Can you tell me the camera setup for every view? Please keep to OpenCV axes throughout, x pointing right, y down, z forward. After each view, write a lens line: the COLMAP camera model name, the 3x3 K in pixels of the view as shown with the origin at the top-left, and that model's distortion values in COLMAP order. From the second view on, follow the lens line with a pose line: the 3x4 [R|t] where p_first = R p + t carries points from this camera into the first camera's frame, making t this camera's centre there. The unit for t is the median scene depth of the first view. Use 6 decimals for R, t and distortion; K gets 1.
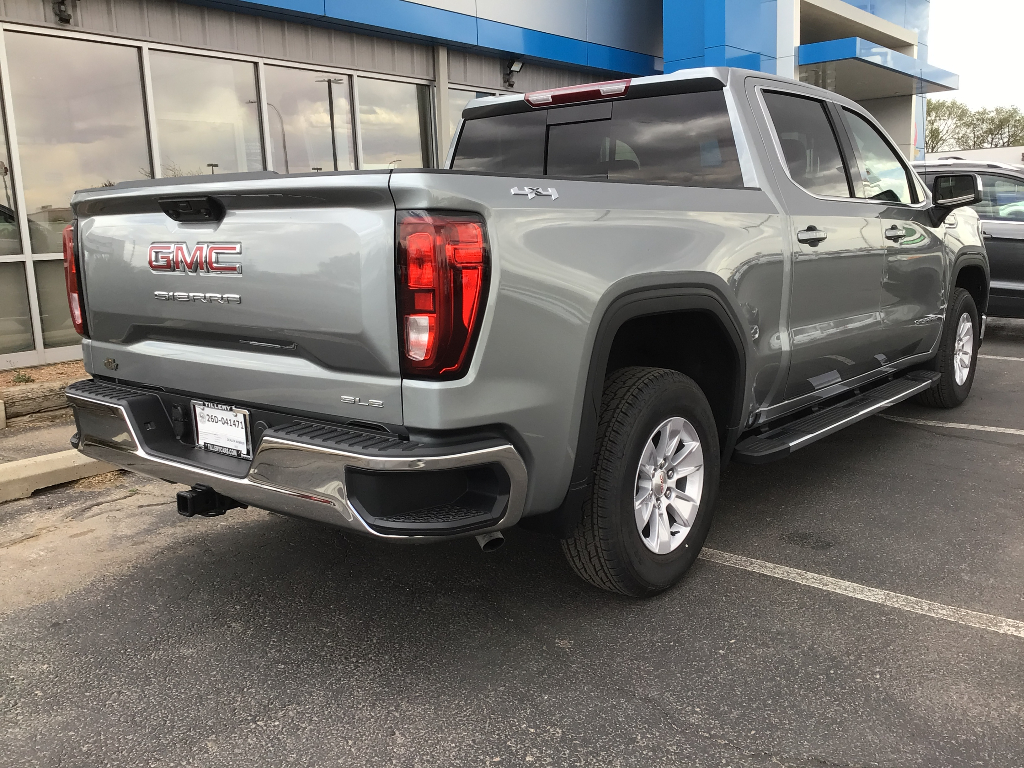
lens RADIAL K [[916.2, 0, 512.0], [0, 916.2, 384.0], [0, 0, 1]] dist [0.092945, -0.152870]
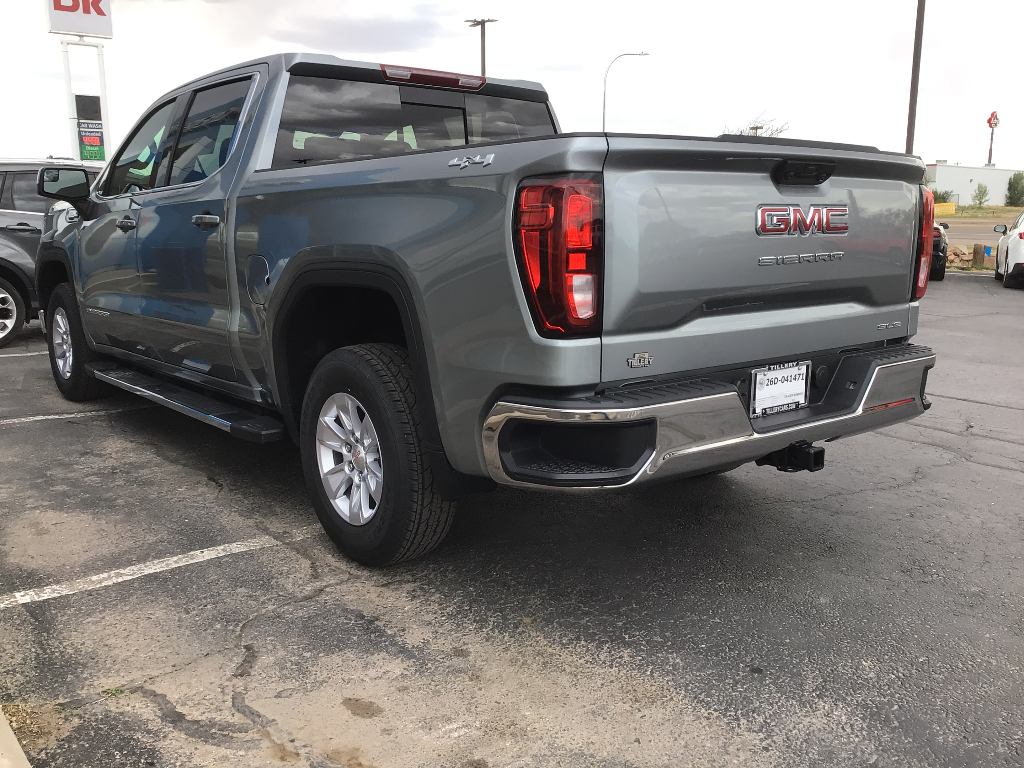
lens RADIAL K [[916.2, 0, 512.0], [0, 916.2, 384.0], [0, 0, 1]] dist [0.092945, -0.152870]
pose [[0.207207, -0.149337, 0.966832, -1.335645], [0.166070, 0.979306, 0.115672, -0.121475], [-0.964099, 0.136593, 0.227720, 1.027570]]
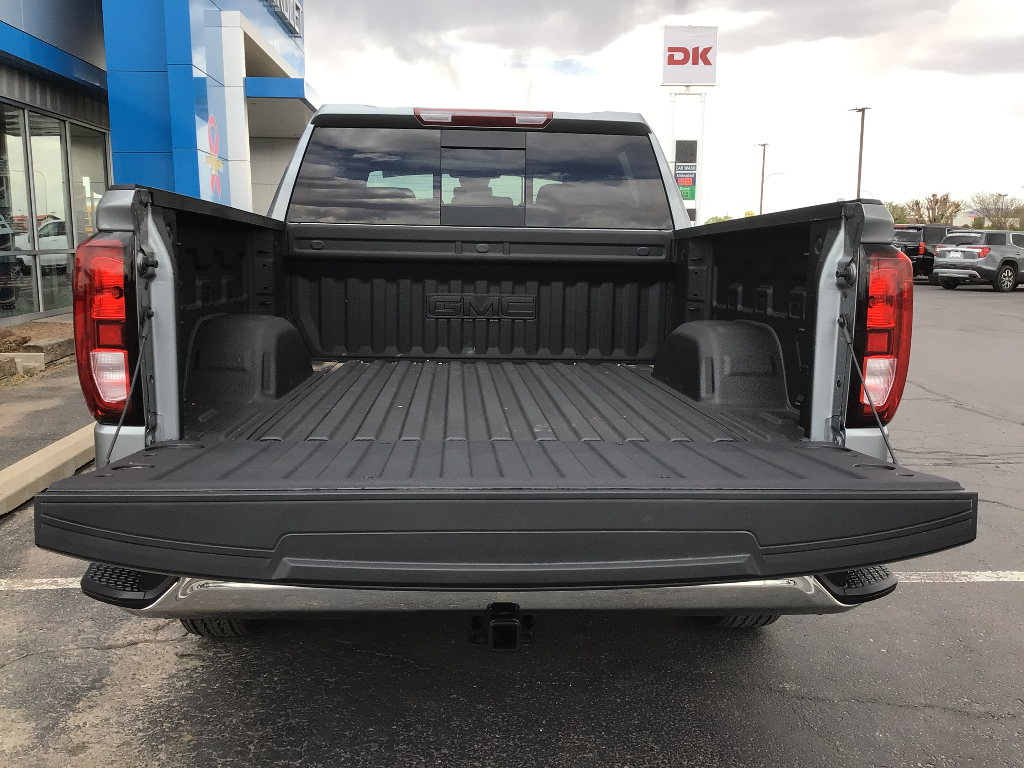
lens RADIAL K [[916.2, 0, 512.0], [0, 916.2, 384.0], [0, 0, 1]] dist [0.092945, -0.152870]
pose [[0.735009, -0.063542, 0.675073, -0.777810], [0.085312, 0.996354, 0.000897, -0.062830], [-0.672669, 0.056933, 0.737750, 0.433785]]
